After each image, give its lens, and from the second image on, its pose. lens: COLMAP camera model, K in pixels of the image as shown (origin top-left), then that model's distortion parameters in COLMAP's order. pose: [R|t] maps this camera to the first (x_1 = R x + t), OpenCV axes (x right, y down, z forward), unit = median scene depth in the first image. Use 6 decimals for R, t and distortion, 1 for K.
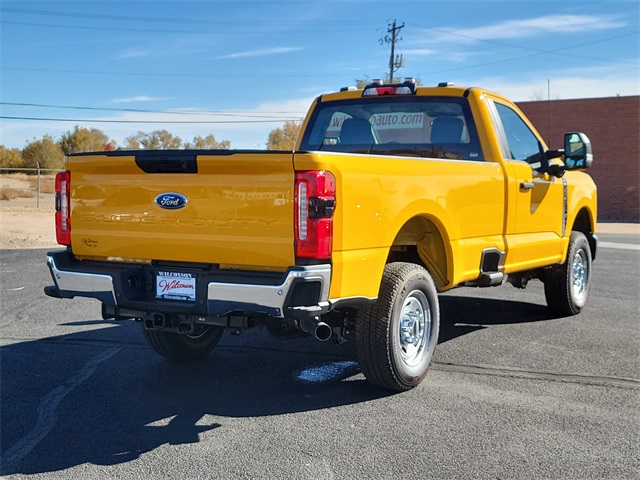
lens RADIAL K [[978.5, 0, 318.2], [0, 978.5, 222.2], [0, 0, 1]] dist [0.025150, -0.036698]
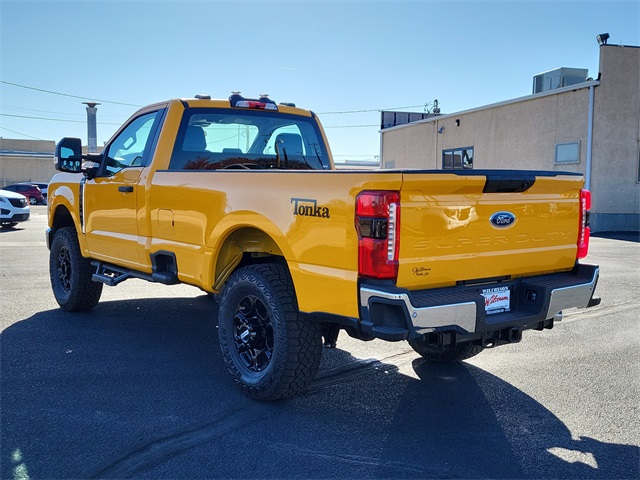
lens RADIAL K [[726.9, 0, 320.0], [0, 726.9, 240.0], [0, 0, 1]] dist [0.041998, 0.018401]
pose [[0.363857, -0.086358, 0.927443, -0.881649], [0.028905, 0.996260, 0.081425, -0.064183], [-0.931006, -0.002819, 0.364992, 0.846341]]
